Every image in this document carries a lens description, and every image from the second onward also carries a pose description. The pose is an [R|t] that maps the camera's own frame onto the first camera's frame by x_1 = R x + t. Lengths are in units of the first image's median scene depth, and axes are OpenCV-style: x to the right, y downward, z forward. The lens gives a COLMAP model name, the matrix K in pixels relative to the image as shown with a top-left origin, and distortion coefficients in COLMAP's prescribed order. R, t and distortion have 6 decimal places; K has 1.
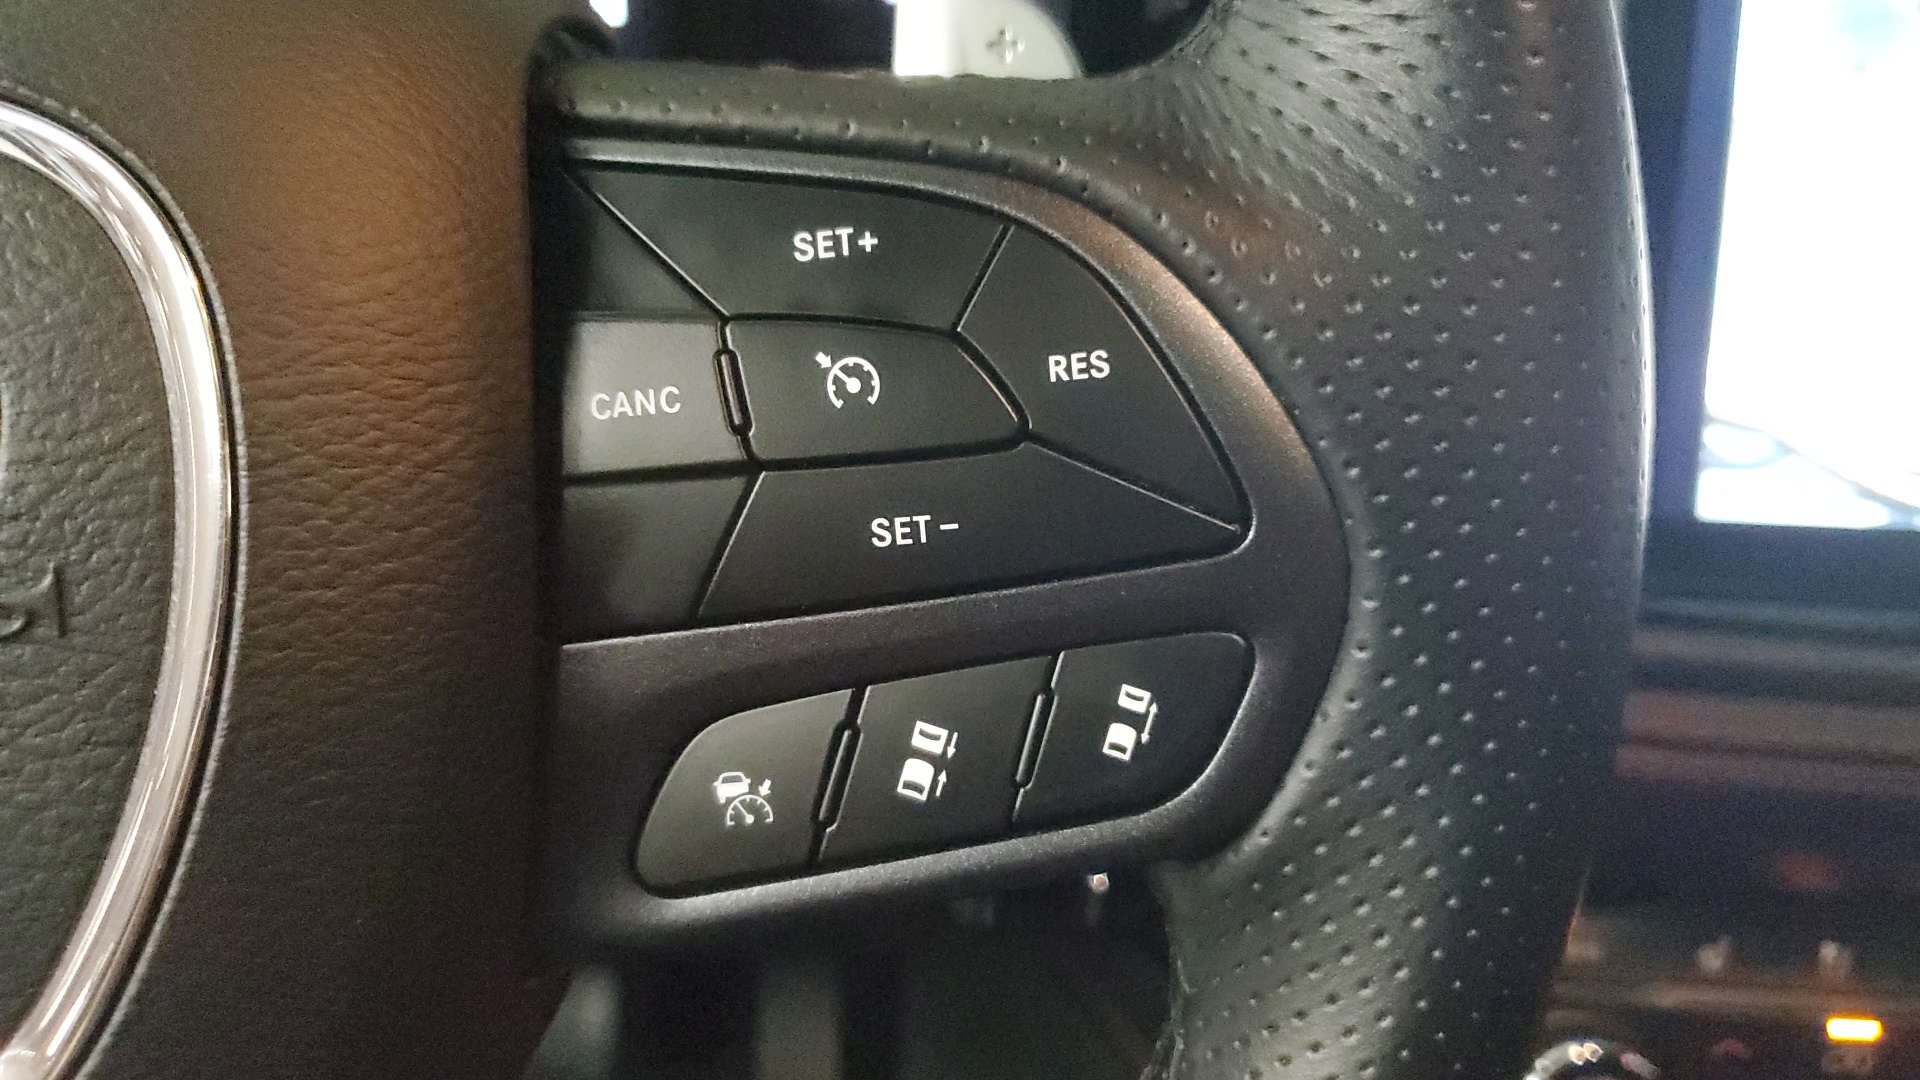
lens RADIAL K [[1535.4, 0, 963.9], [0, 1535.4, 571.5], [0, 0, 1]] dist [0.171205, -0.269785]
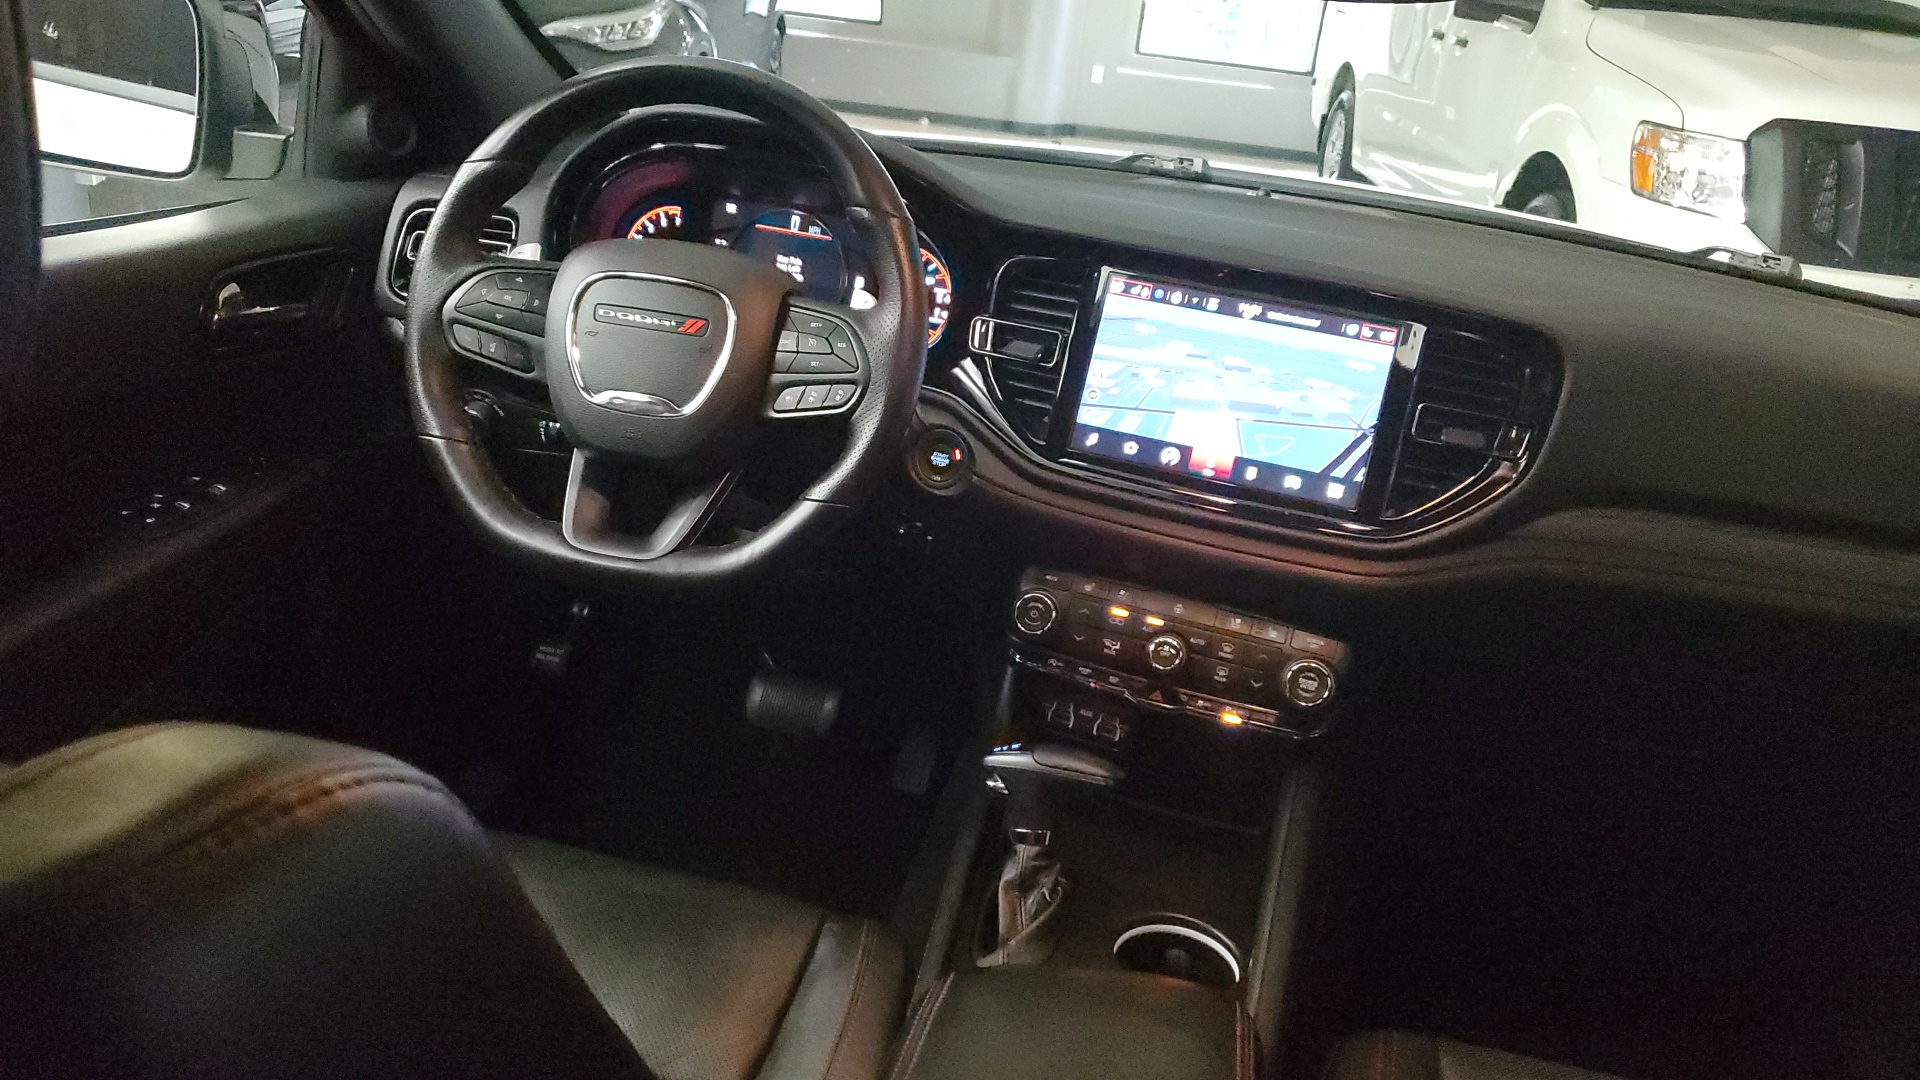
lens RADIAL K [[1535.4, 0, 963.9], [0, 1535.4, 571.5], [0, 0, 1]] dist [0.171205, -0.269785]
pose [[0.942978, 0.185109, -0.276635, 2.757111], [-0.219828, 0.970400, -0.099996, 1.466359], [0.249936, 0.155106, 0.955758, -5.503408]]
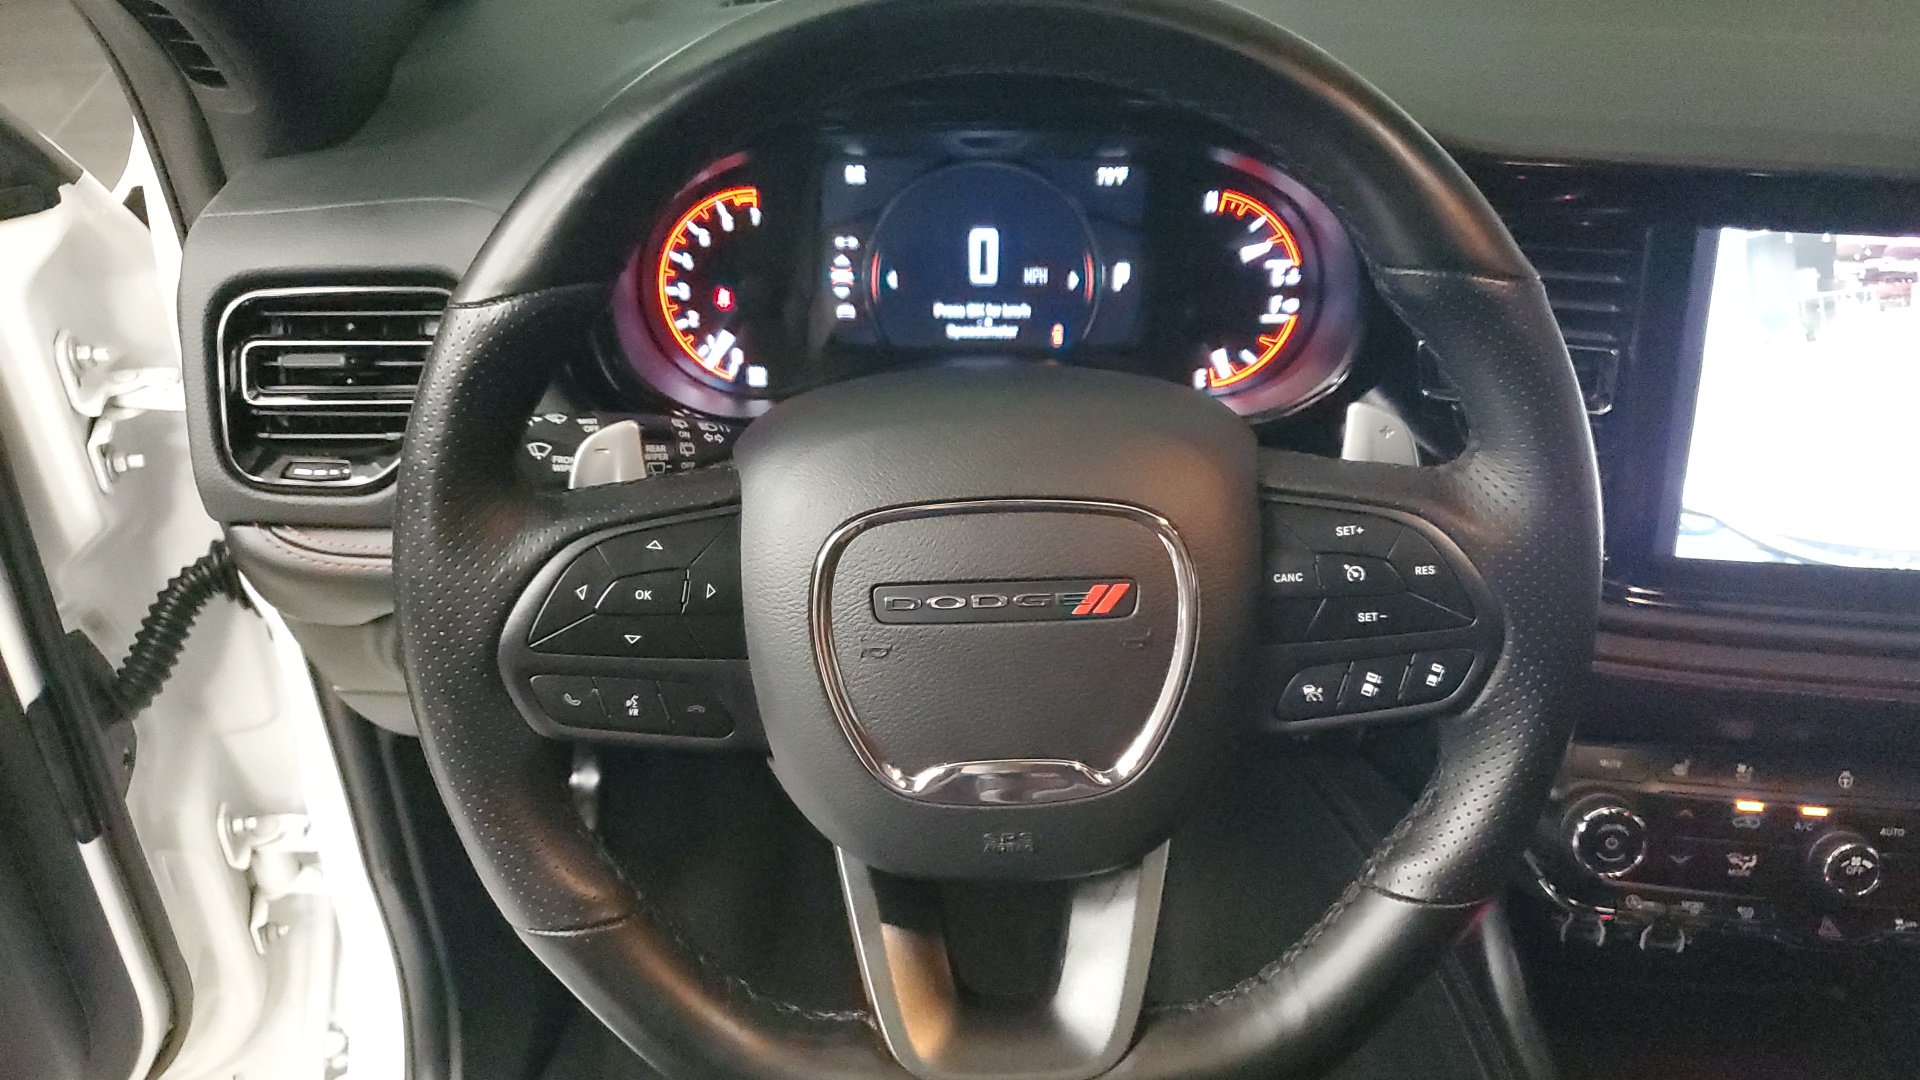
lens RADIAL K [[1535.4, 0, 963.9], [0, 1535.4, 571.5], [0, 0, 1]] dist [0.171205, -0.269785]
pose [[0.996859, 0.021060, -0.076341, -0.644376], [-0.013294, 0.994814, 0.100843, -0.442097], [0.078069, -0.099511, 0.991969, -2.353969]]
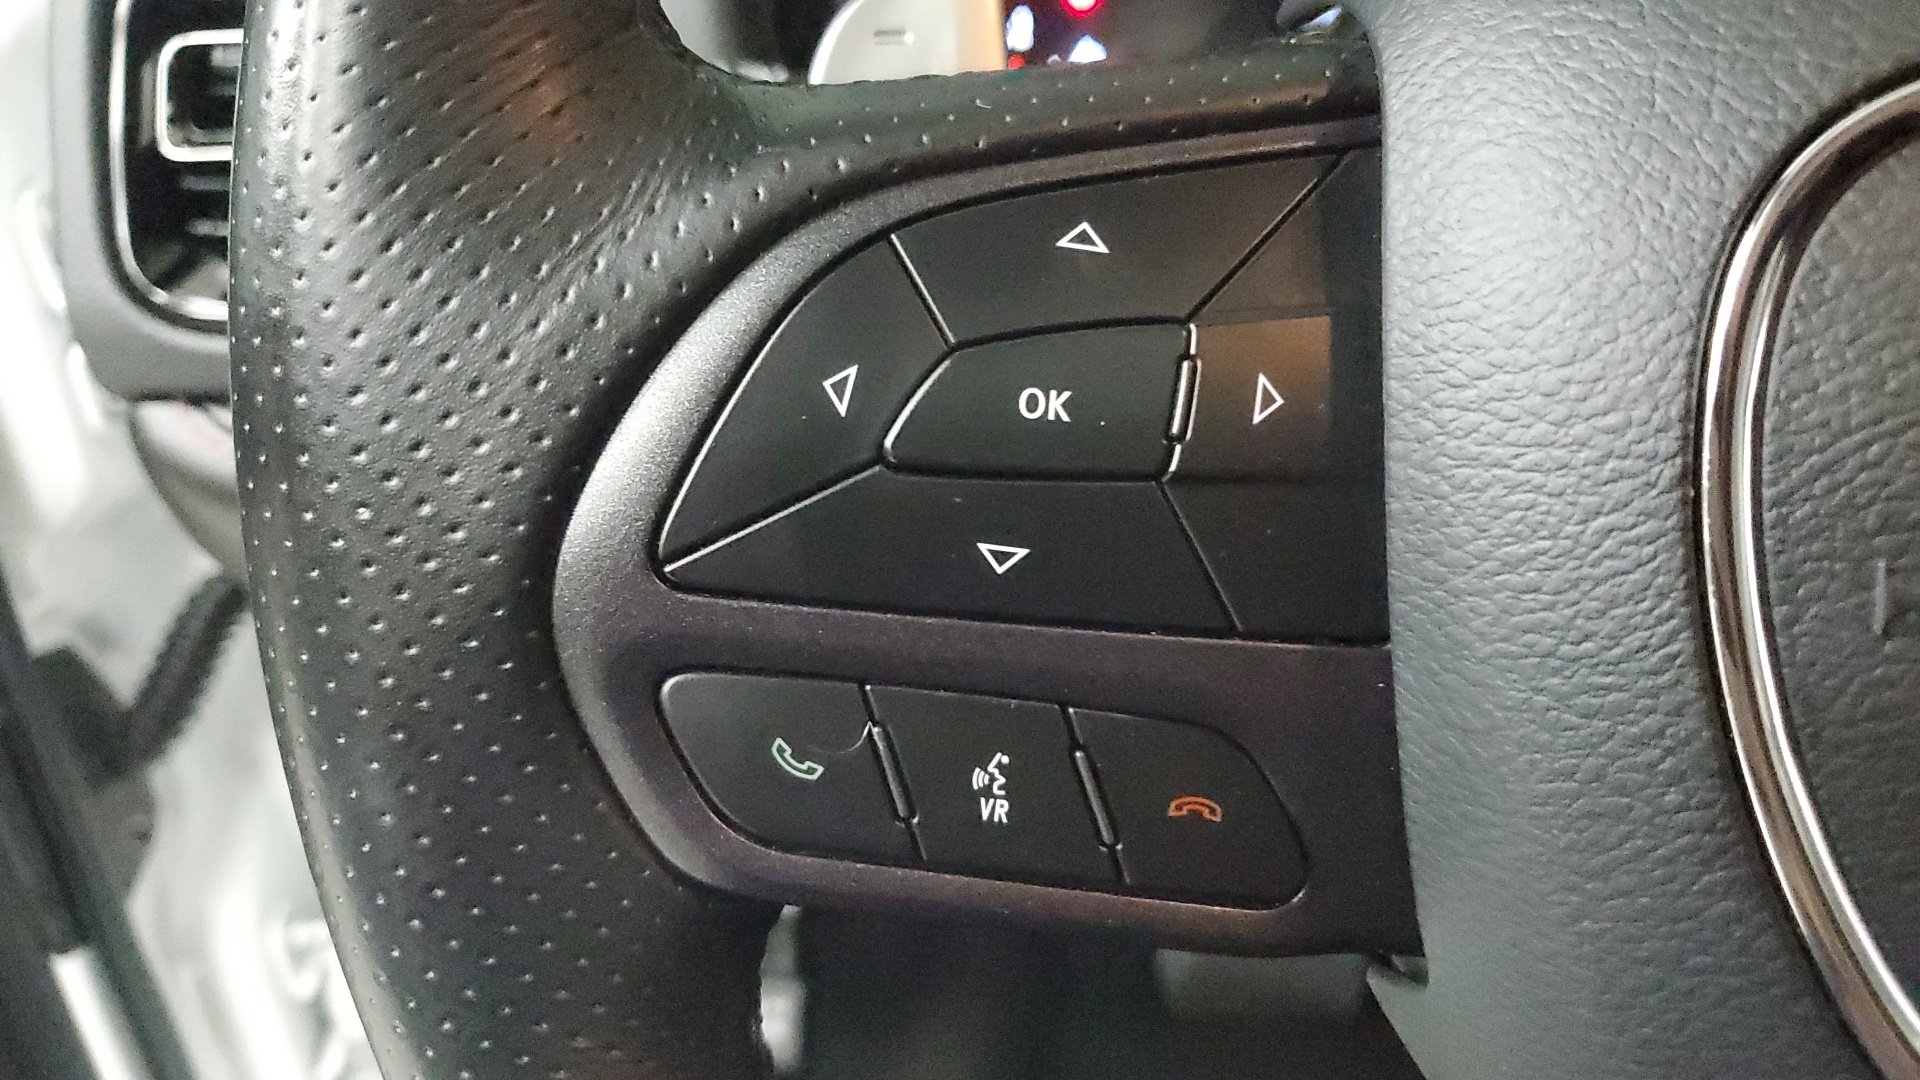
lens RADIAL K [[1469.9, 0, 963.1], [0, 1469.9, 564.6], [0, 0, 1]] dist [0.100491, -0.000349]
pose [[0.981286, 0.031017, -0.190043, -1.440876], [-0.023299, 0.998816, 0.042712, 0.005144], [0.191143, -0.037484, 0.980846, -0.070693]]
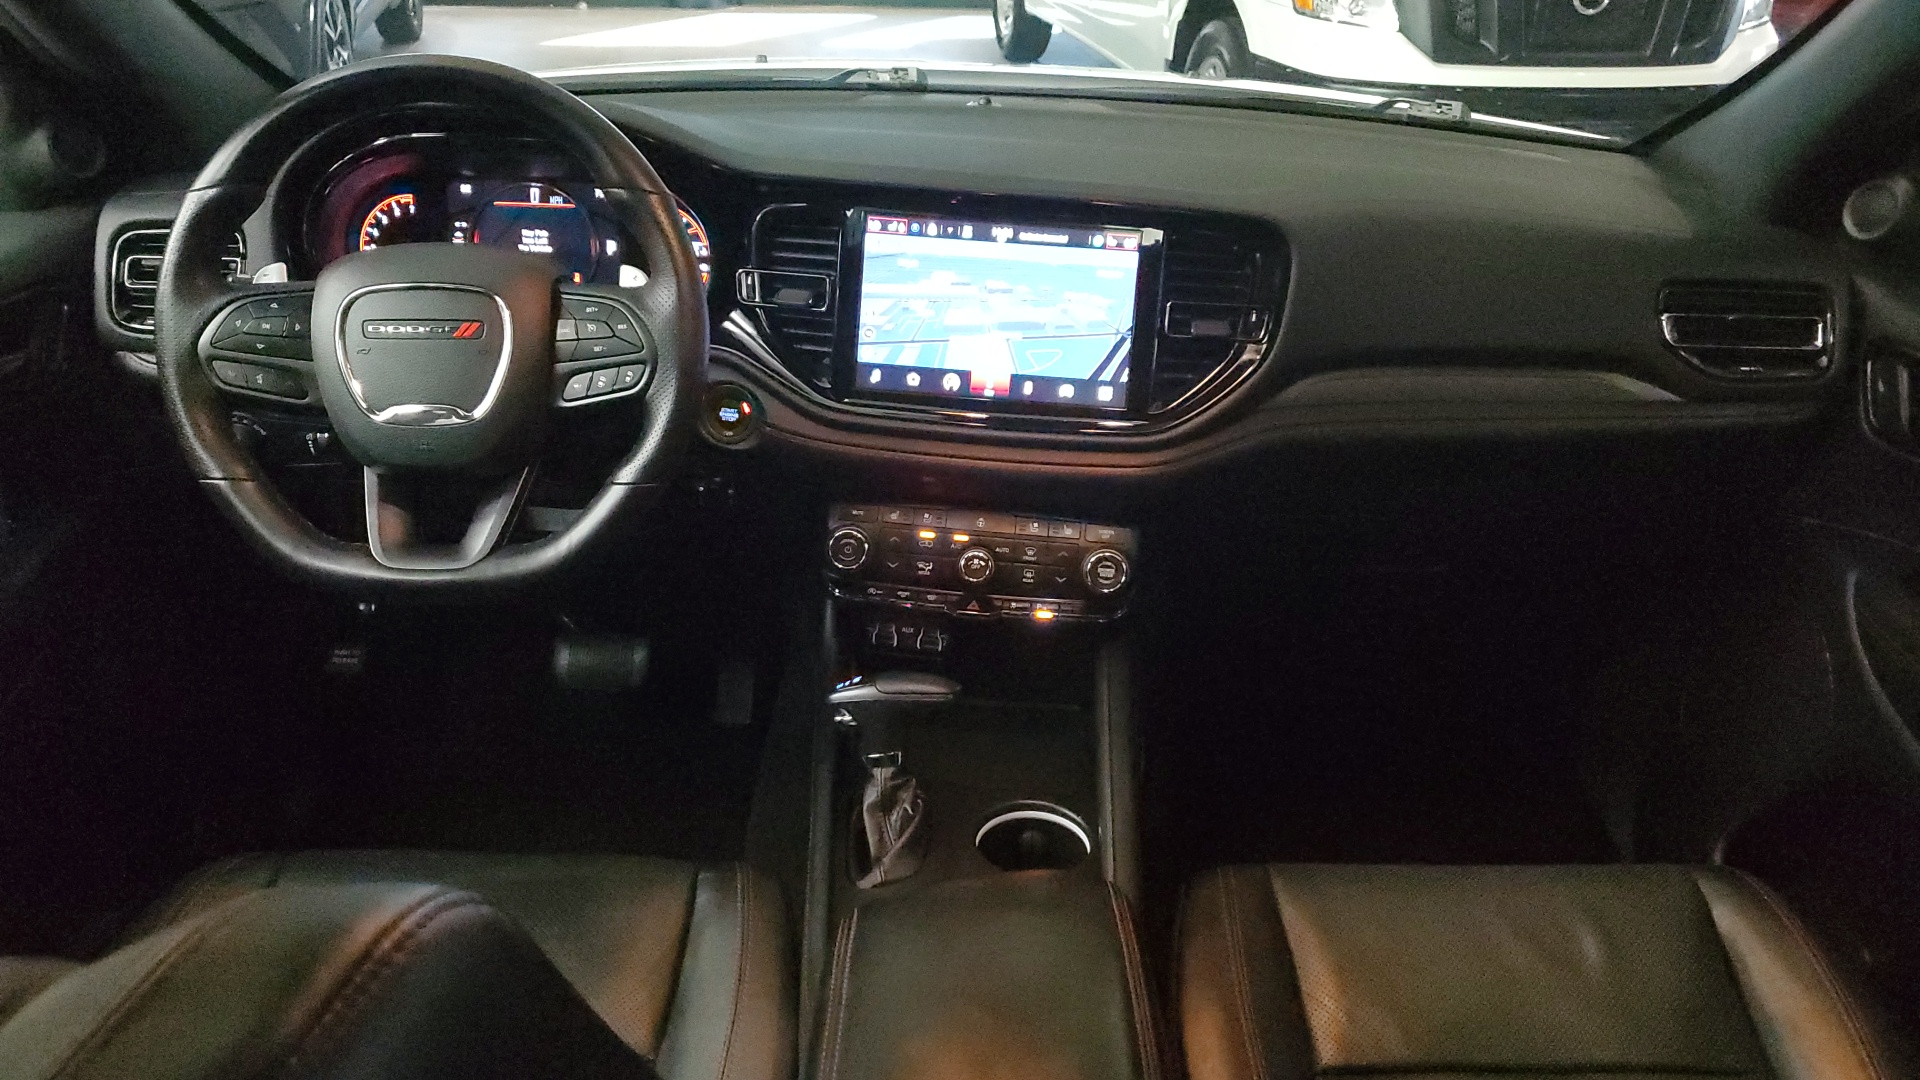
lens RADIAL K [[1535.4, 0, 963.9], [0, 1535.4, 571.5], [0, 0, 1]] dist [0.171205, -0.269785]
pose [[0.992880, 0.039412, -0.112413, 2.506307], [-0.044106, 0.998243, -0.039577, 1.221498], [0.110655, 0.044253, 0.992873, -5.997193]]
